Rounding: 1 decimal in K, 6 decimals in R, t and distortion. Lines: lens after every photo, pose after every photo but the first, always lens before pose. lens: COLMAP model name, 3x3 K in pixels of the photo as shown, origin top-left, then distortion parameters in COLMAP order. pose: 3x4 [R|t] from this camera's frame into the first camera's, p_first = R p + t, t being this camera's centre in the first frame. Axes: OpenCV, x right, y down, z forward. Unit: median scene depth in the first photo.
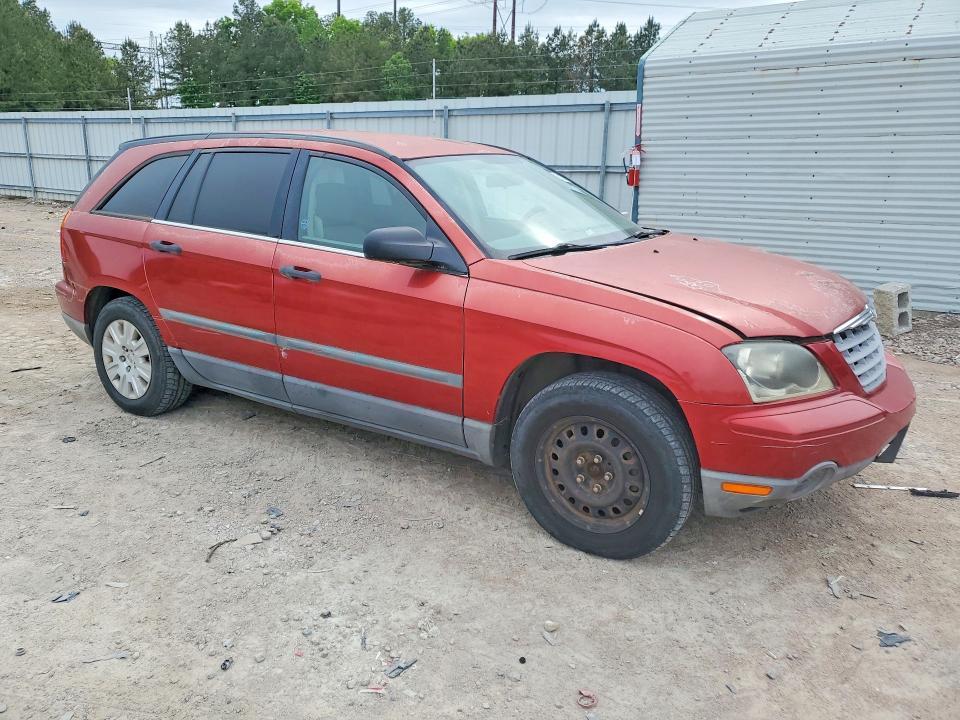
lens RADIAL K [[749.4, 0, 480.0], [0, 749.4, 360.0], [0, 0, 1]] dist [0.038285, -0.000421]
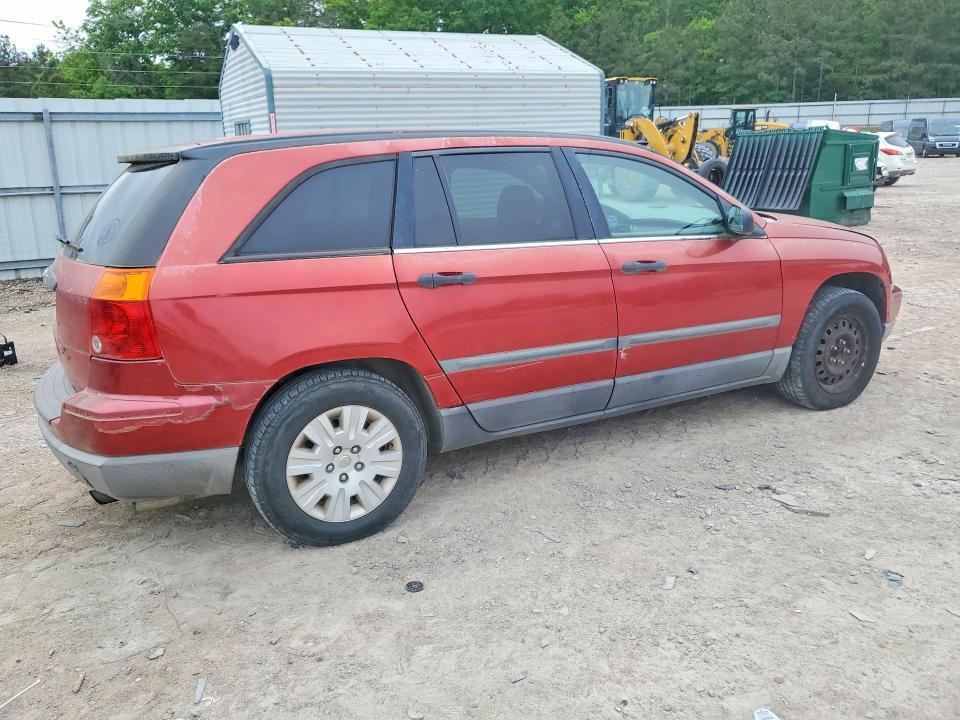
lens RADIAL K [[751.1, 0, 480.0], [0, 751.1, 360.0], [0, 0, 1]] dist [-0.058448, 0.121615]
pose [[0.494314, -0.250420, 0.832433, -0.918899], [0.268979, 0.954674, 0.127469, -0.138782], [-0.826622, 0.160897, 0.539266, 0.504023]]
